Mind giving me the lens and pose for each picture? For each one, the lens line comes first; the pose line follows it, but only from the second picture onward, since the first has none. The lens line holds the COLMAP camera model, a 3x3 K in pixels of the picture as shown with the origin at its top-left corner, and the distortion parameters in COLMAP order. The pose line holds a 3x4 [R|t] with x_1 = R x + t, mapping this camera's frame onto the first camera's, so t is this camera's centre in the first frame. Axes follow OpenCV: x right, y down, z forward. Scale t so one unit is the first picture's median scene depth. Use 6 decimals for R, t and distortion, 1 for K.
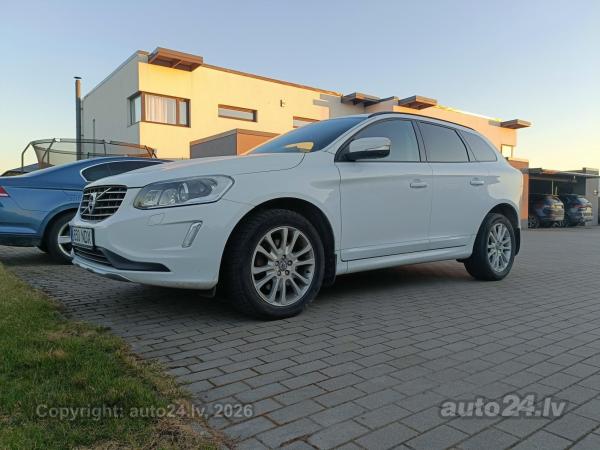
lens RADIAL K [[436.8, 0, 300.0], [0, 436.8, 225.0], [0, 0, 1]] dist [0.082450, -0.100124]
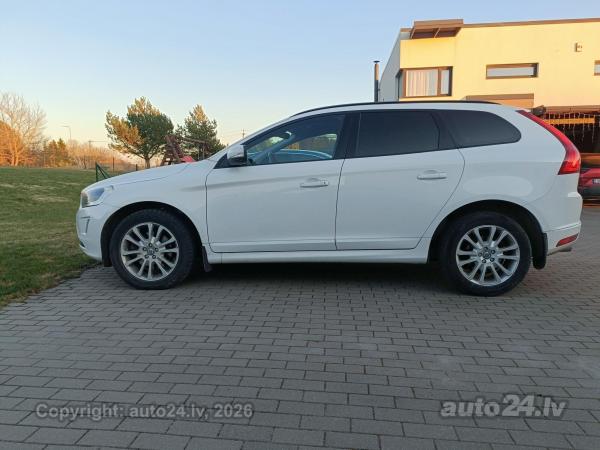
lens RADIAL K [[436.8, 0, 300.0], [0, 436.8, 225.0], [0, 0, 1]] dist [0.082450, -0.100124]
pose [[0.726257, 0.067919, -0.684060, 0.785094], [-0.013718, 0.996341, 0.084360, -0.069947], [0.687287, -0.051883, 0.724531, 0.217015]]
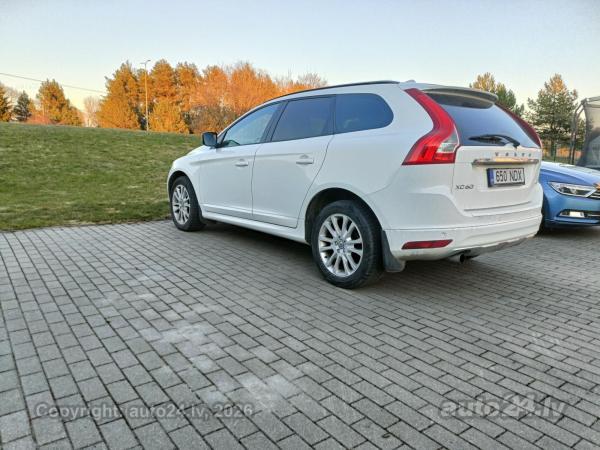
lens RADIAL K [[436.8, 0, 300.0], [0, 436.8, 225.0], [0, 0, 1]] dist [0.082450, -0.100124]
pose [[0.000152, 0.162350, -0.986733, 1.263992], [-0.054651, 0.985260, 0.162099, -0.110152], [0.998505, 0.053902, 0.009022, 0.978746]]
